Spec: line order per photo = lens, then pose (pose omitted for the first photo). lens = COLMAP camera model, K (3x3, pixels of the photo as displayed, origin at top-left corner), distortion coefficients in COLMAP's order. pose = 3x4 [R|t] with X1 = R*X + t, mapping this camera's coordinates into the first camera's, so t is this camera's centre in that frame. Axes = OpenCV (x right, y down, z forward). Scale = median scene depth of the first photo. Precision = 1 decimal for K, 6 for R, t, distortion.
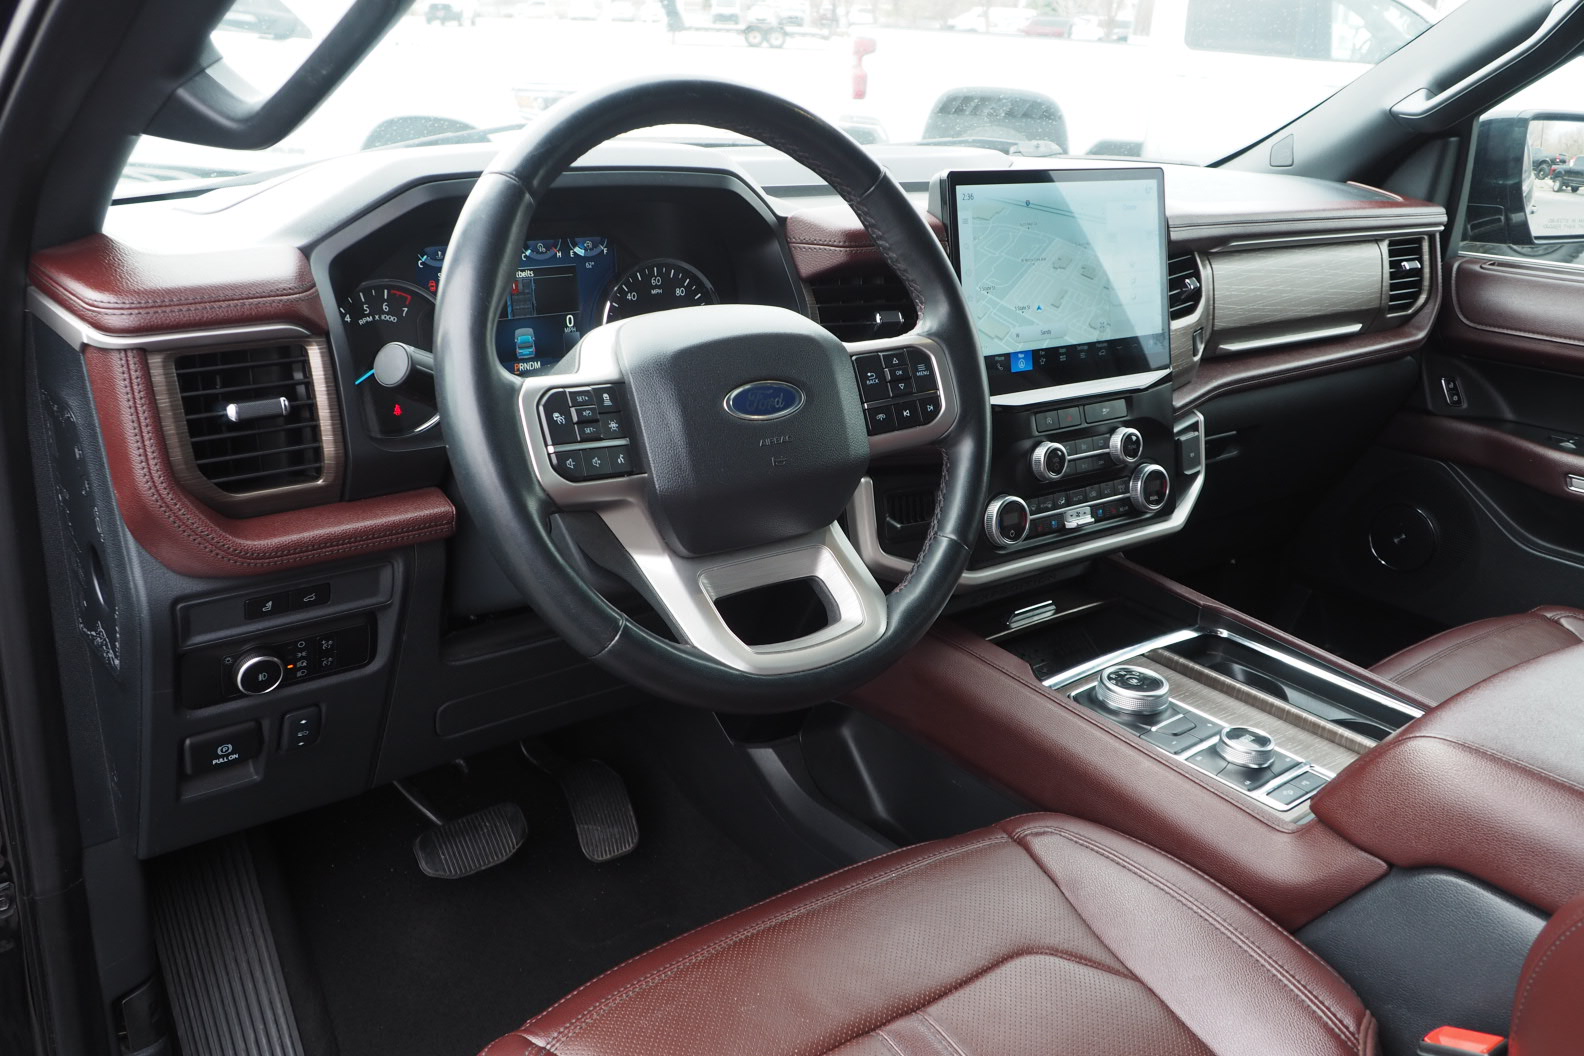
lens RADIAL K [[1288.9, 0, 792.0], [0, 1288.9, 528.0], [0, 0, 1]] dist [-0.015036, -0.004371]
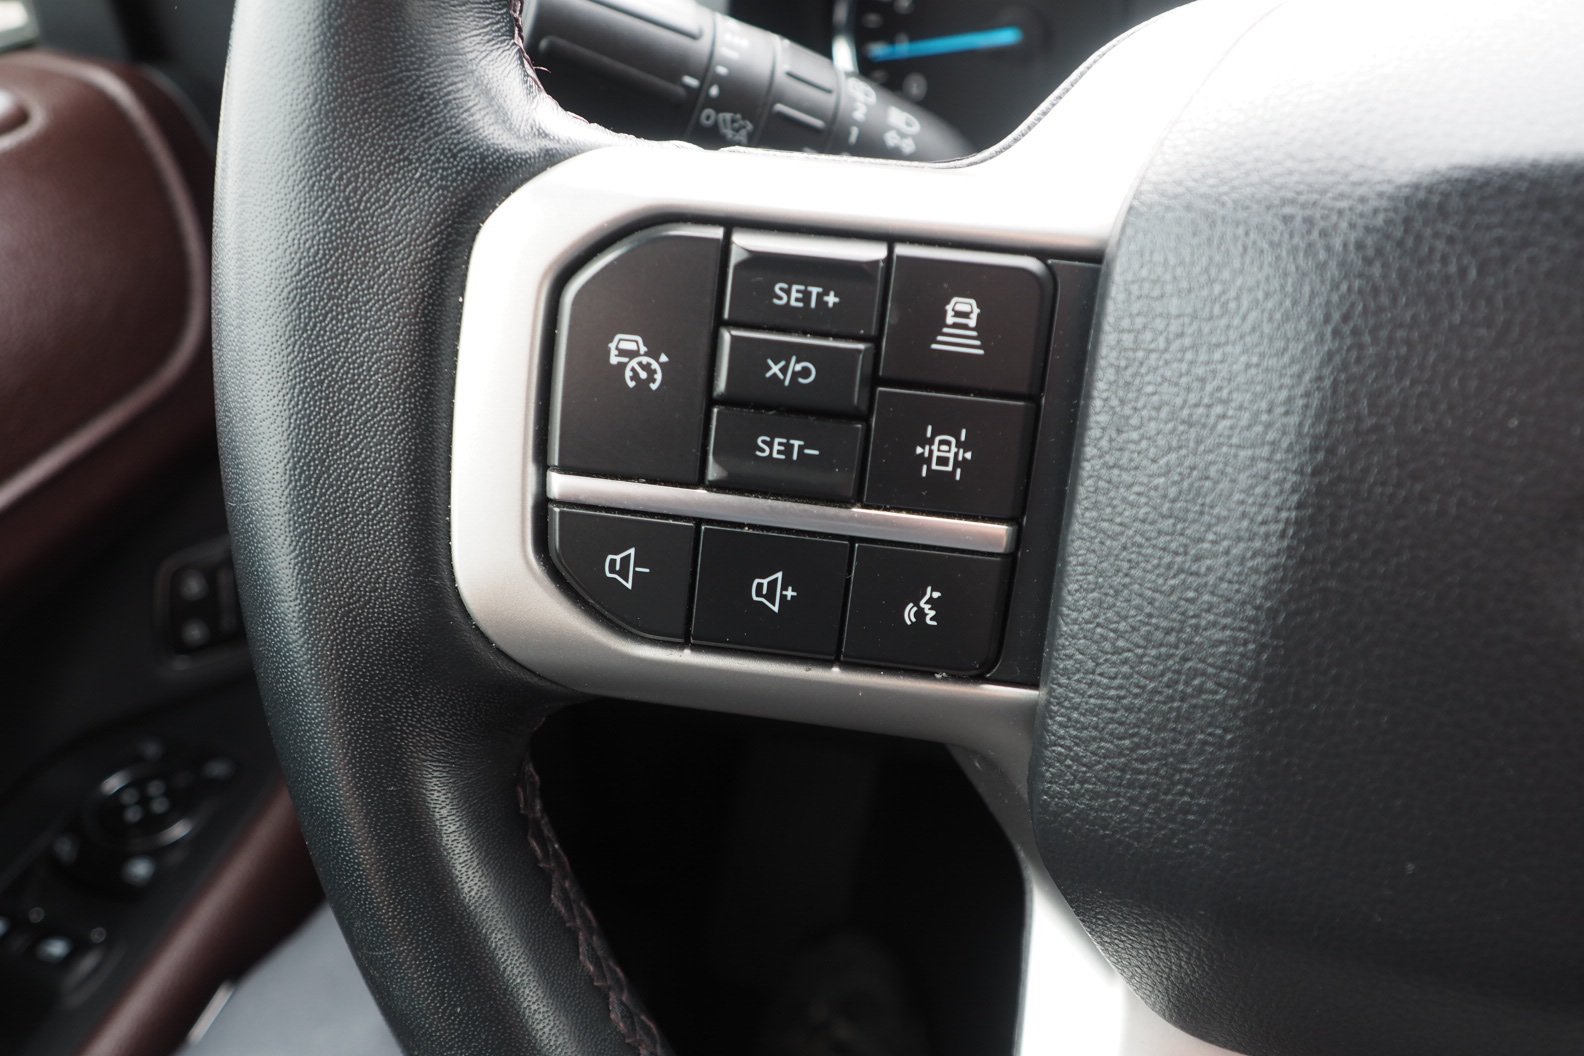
lens RADIAL K [[1217.4, 0, 790.1], [0, 1217.4, 515.3], [0, 0, 1]] dist [-0.027272, -0.000689]
pose [[0.582958, 0.417781, -0.696864, -0.005734], [-0.229954, 0.907445, 0.351661, -0.089619], [0.779283, -0.044757, 0.625072, 0.566239]]
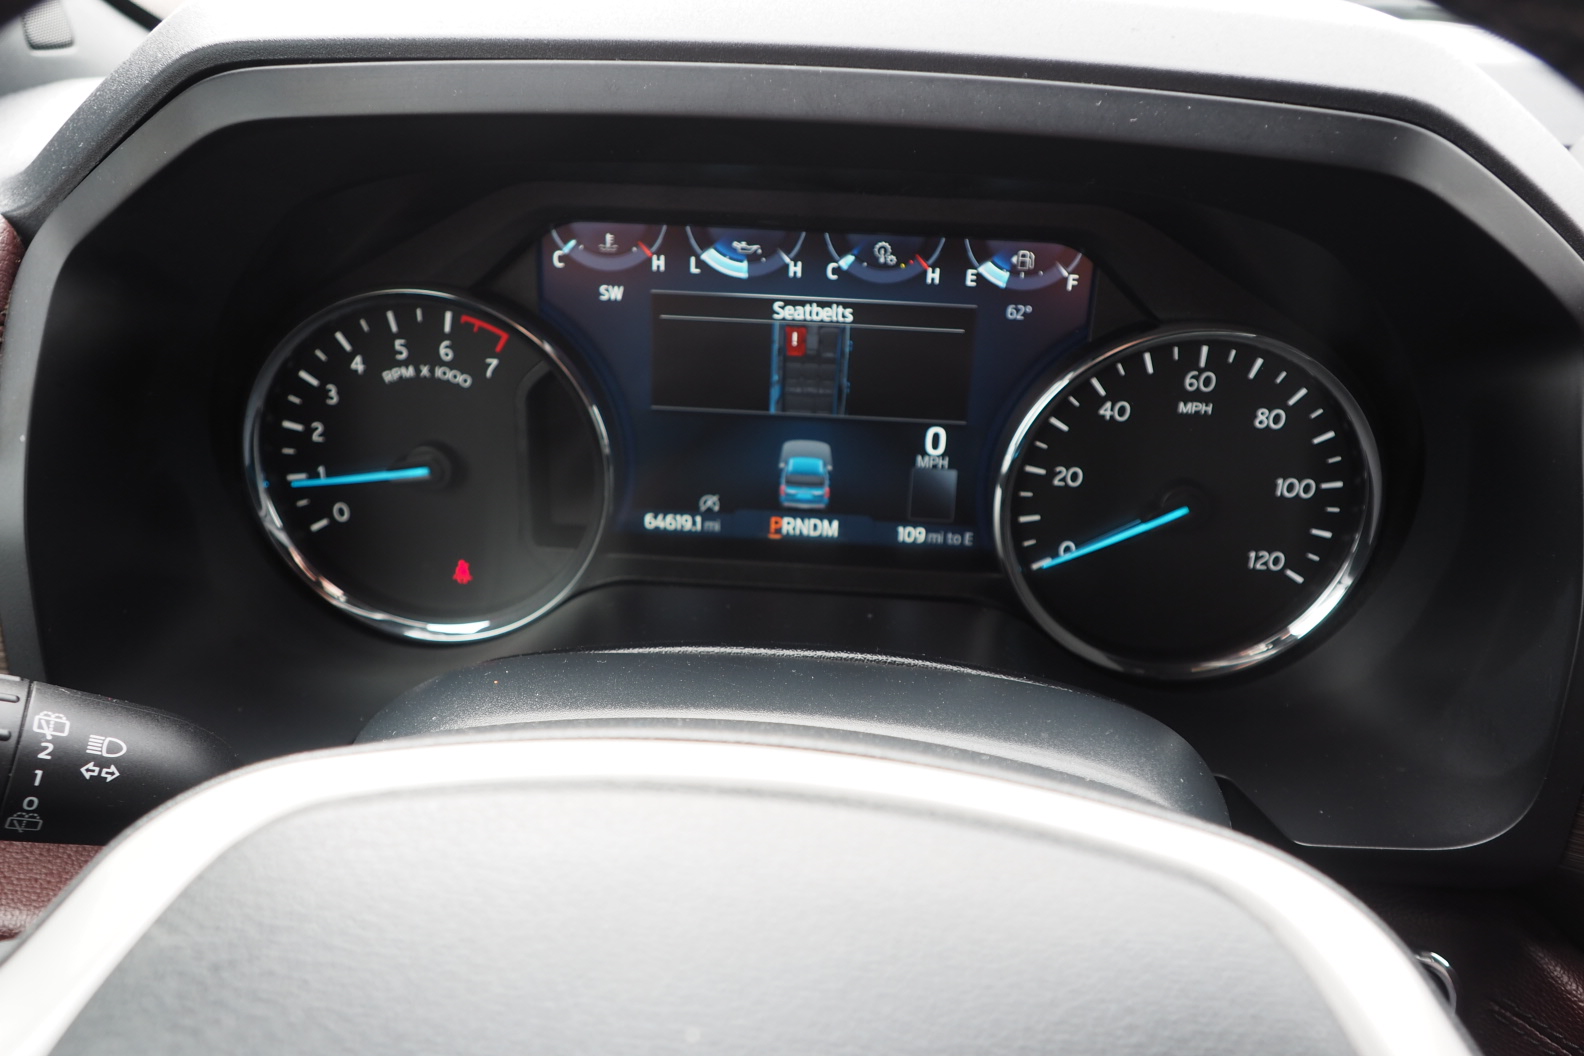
lens RADIAL K [[1217.4, 0, 790.1], [0, 1217.4, 515.3], [0, 0, 1]] dist [-0.027272, -0.000689]
pose [[0.742659, 0.295987, -0.600708, 0.026026], [-0.230534, 0.955192, 0.185642, -0.185404], [0.628739, 0.000615, 0.777616, 0.632763]]
